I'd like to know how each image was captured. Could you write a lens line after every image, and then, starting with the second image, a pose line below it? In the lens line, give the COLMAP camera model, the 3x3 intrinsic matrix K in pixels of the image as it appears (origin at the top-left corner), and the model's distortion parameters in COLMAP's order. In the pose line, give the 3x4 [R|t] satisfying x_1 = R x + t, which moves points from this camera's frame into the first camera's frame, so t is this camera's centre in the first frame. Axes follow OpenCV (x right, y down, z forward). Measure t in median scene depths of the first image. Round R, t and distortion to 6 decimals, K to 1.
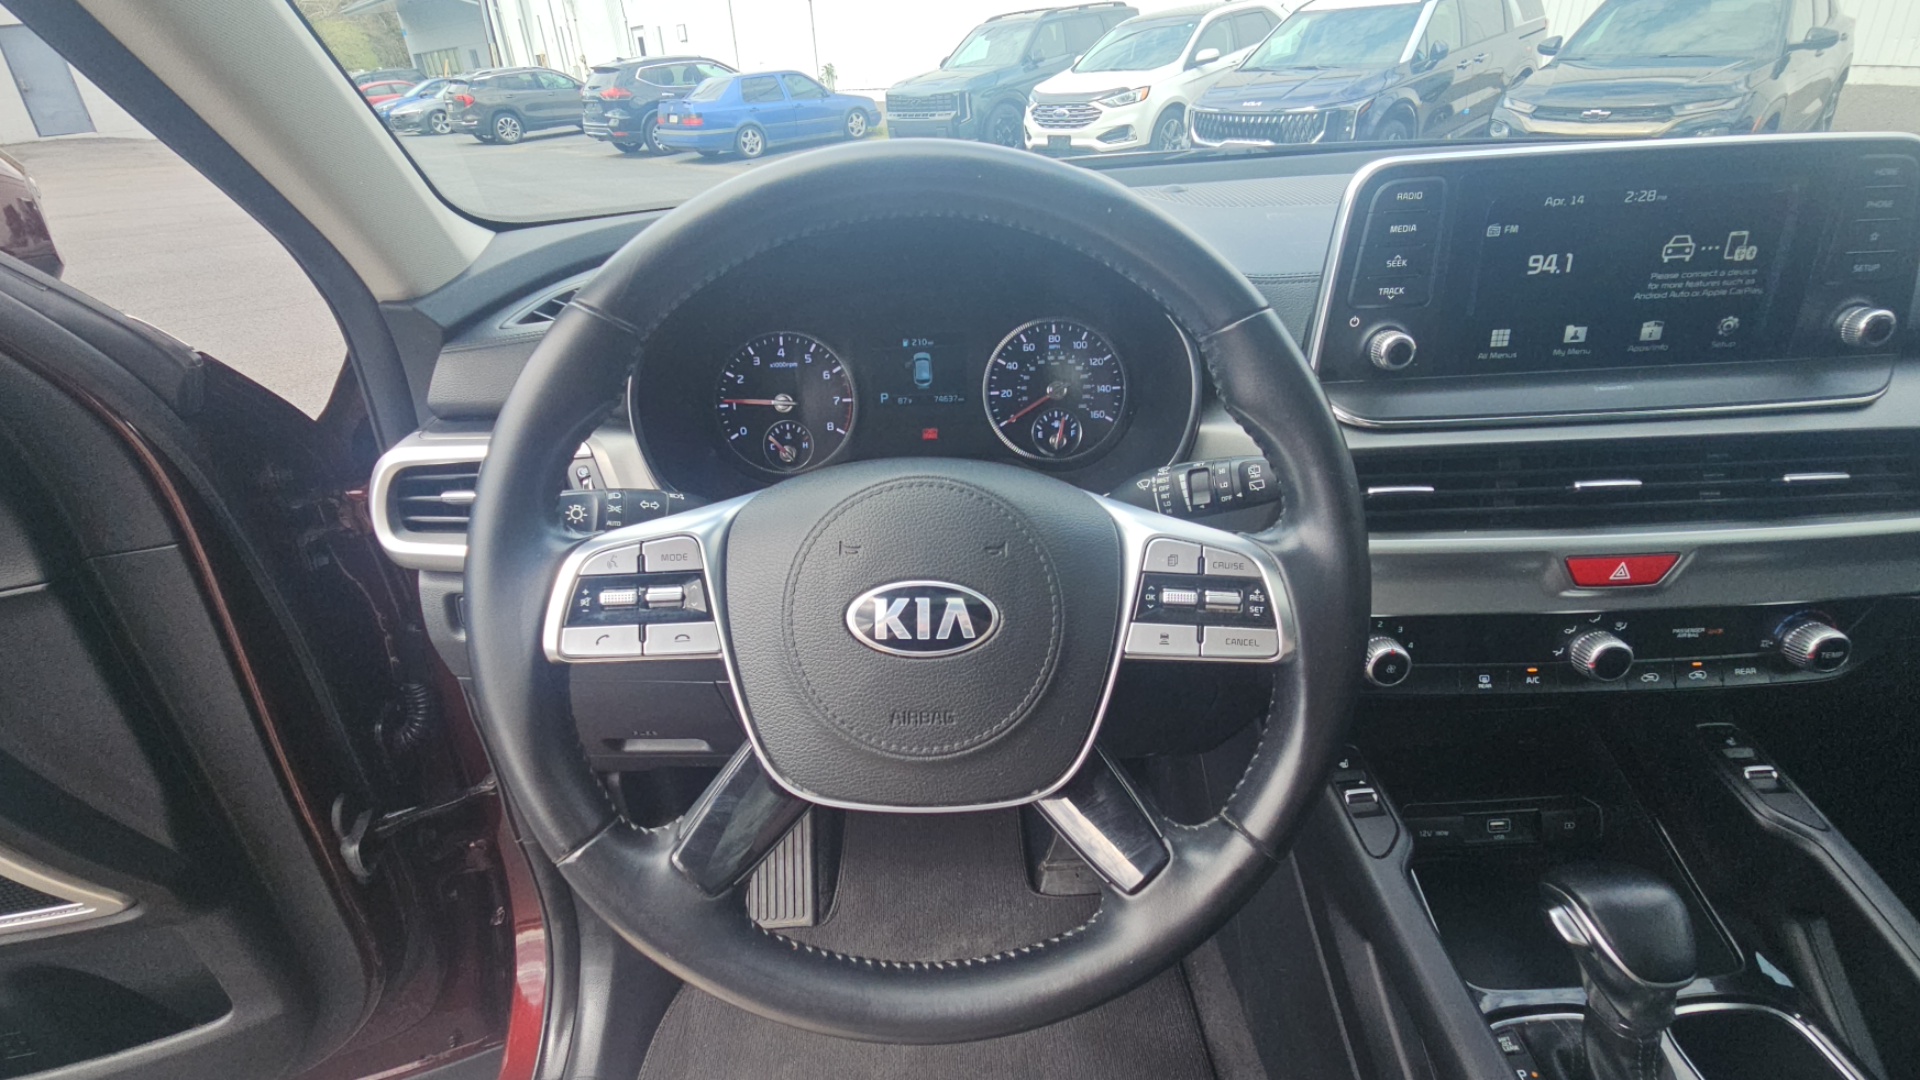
lens RADIAL K [[866.7, 0, 958.0], [0, 866.7, 536.6], [0, 0, 1]] dist [0.008815, -0.006094]
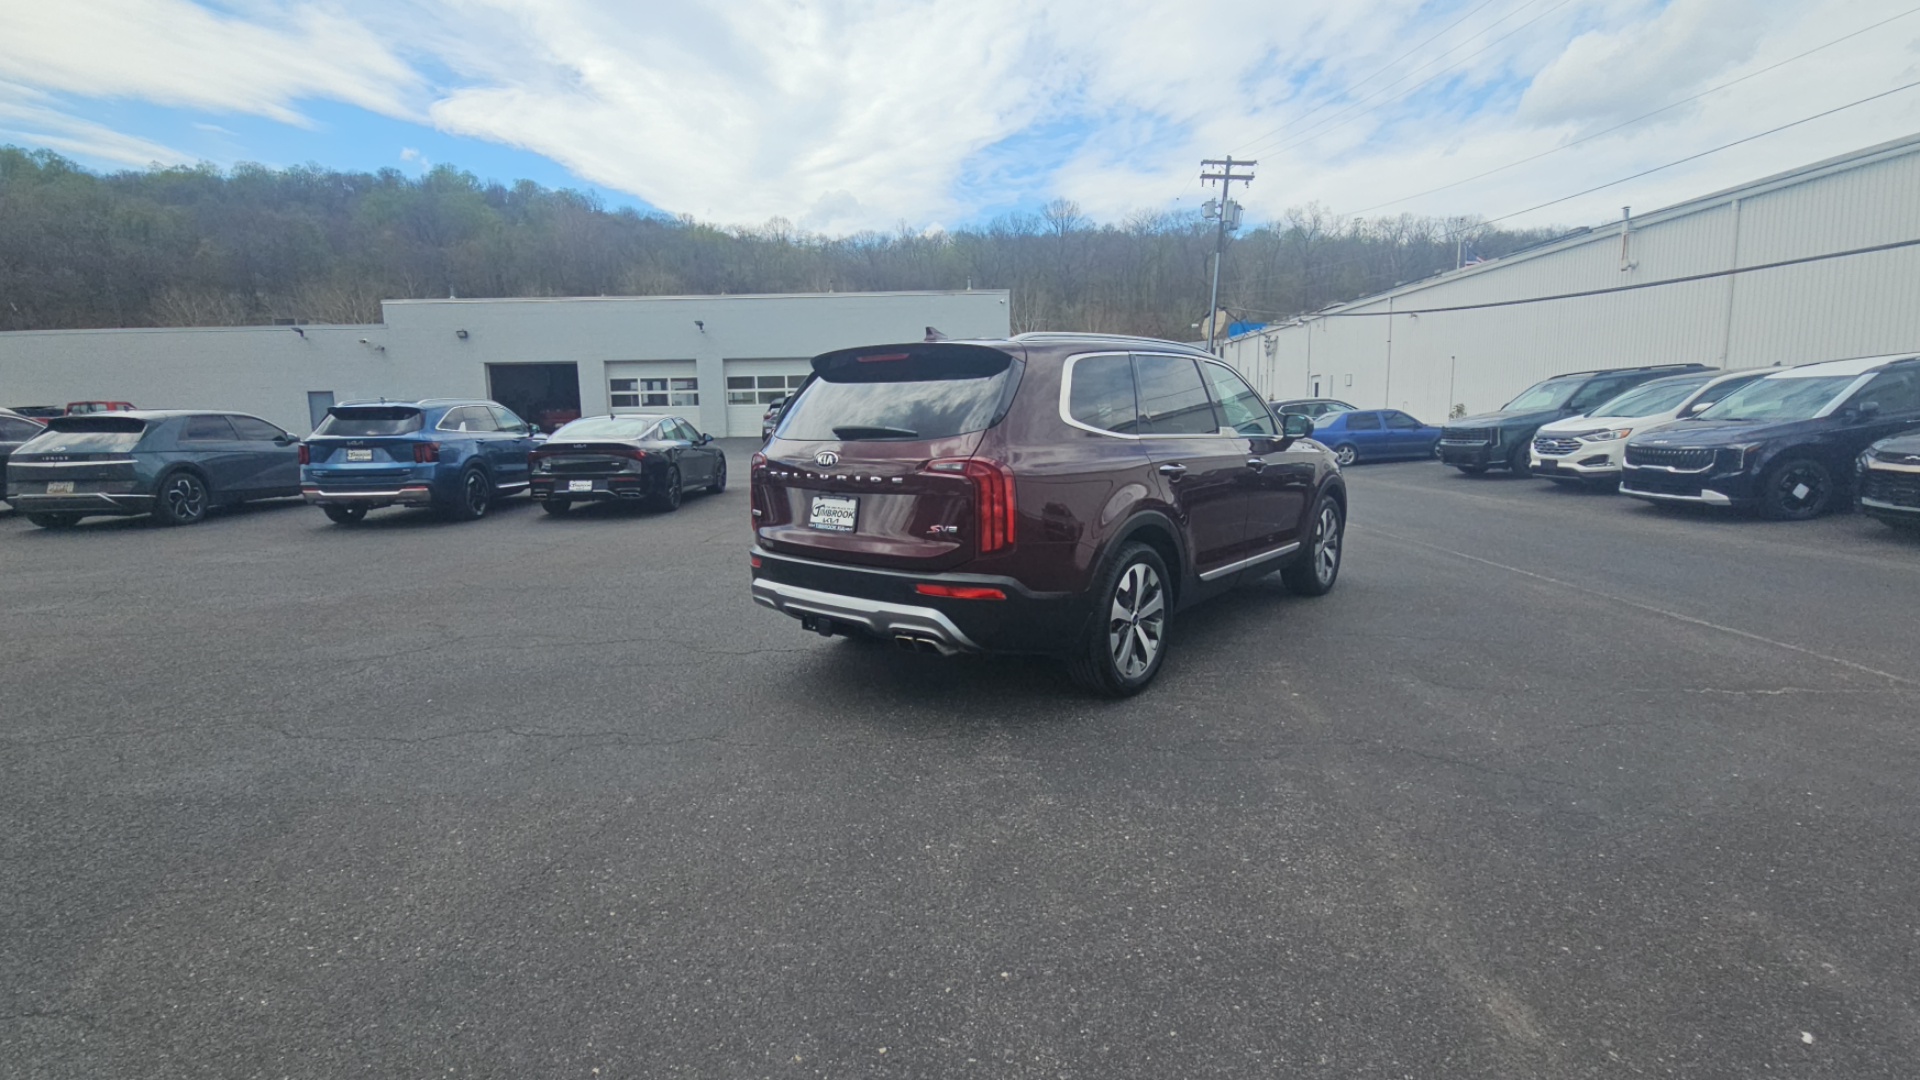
lens RADIAL K [[866.7, 0, 942.5], [0, 866.7, 536.0], [0, 0, 1]] dist [0.008815, -0.006094]
pose [[0.728854, 0.121359, -0.673828, 4.817841], [-0.338282, 0.919480, -0.200305, 3.085562], [0.595263, 0.373937, 0.711220, -6.187323]]
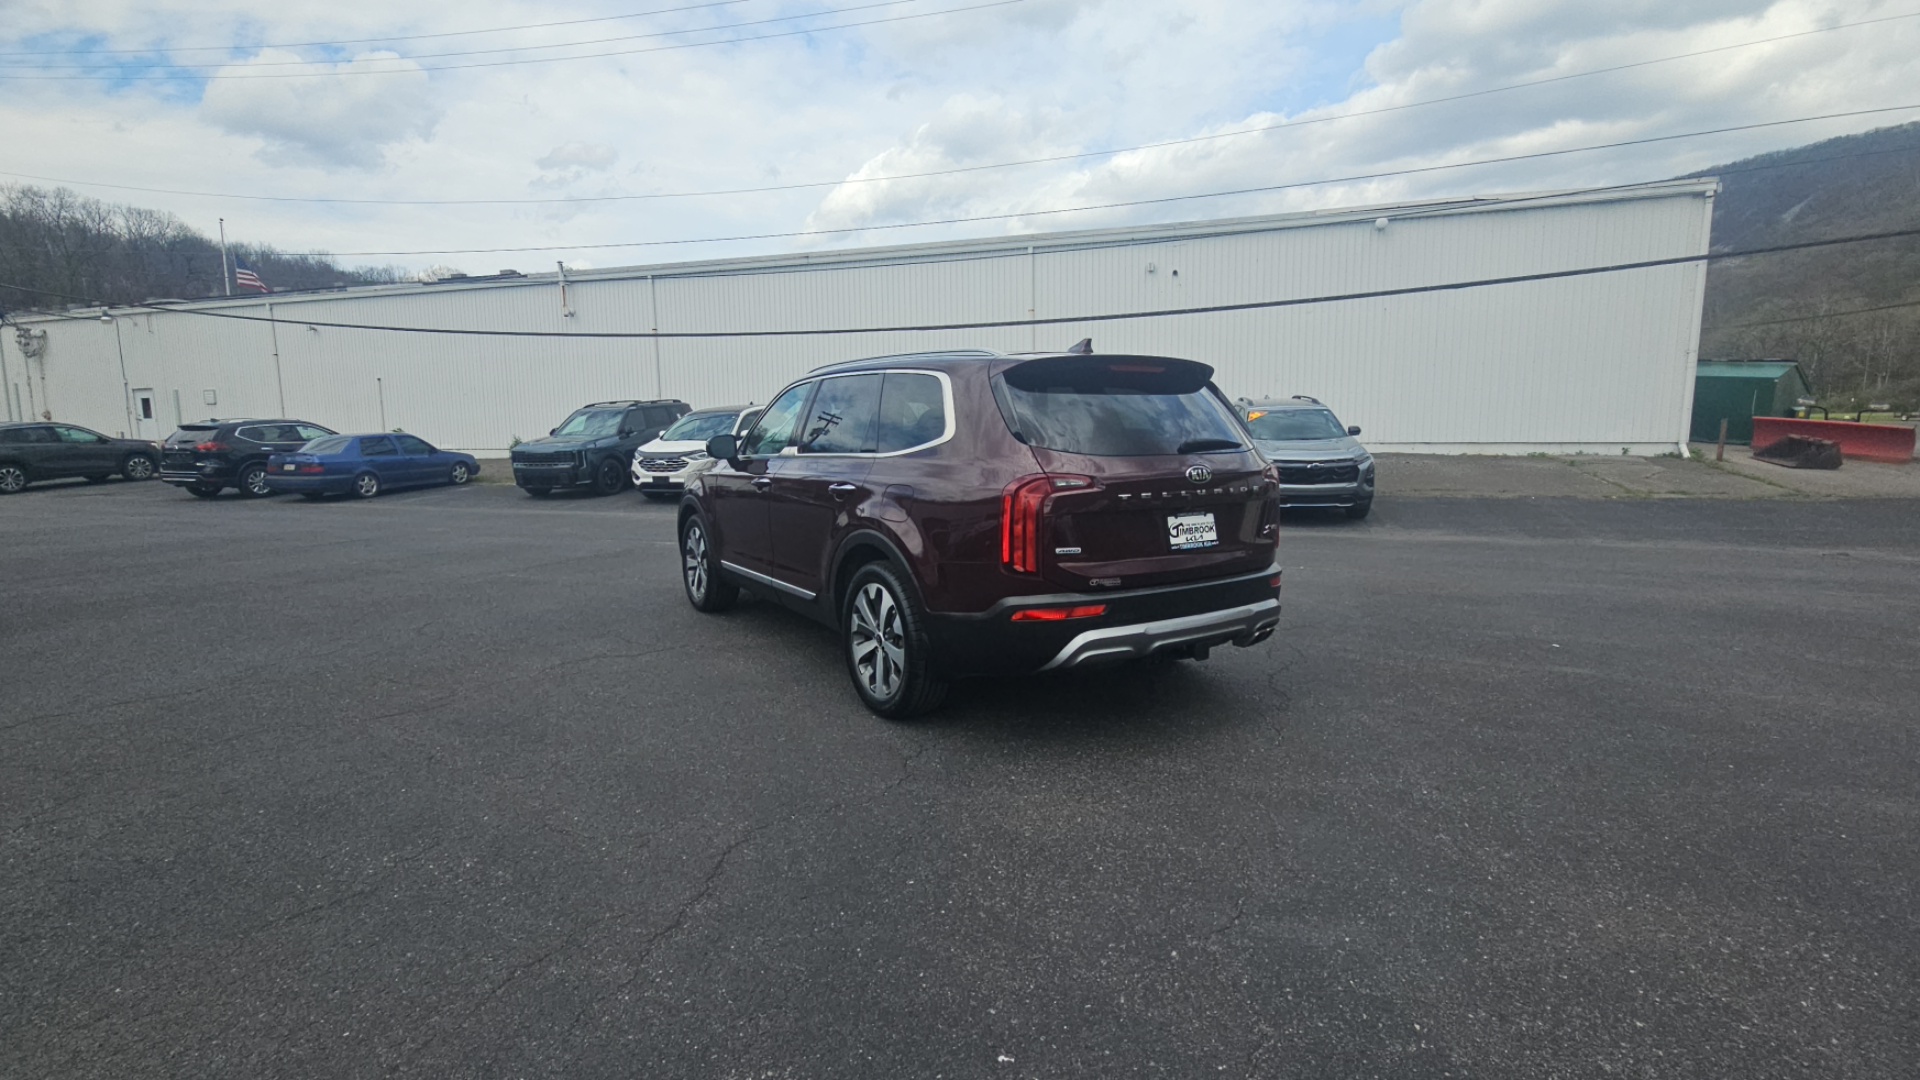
lens RADIAL K [[866.7, 0, 958.5], [0, 866.7, 550.8], [0, 0, 1]] dist [0.008815, -0.006094]
pose [[0.860673, -0.038138, 0.507729, -3.027059], [0.219200, 0.927802, -0.301885, 3.451645], [-0.459559, 0.371118, 0.806894, -6.254192]]
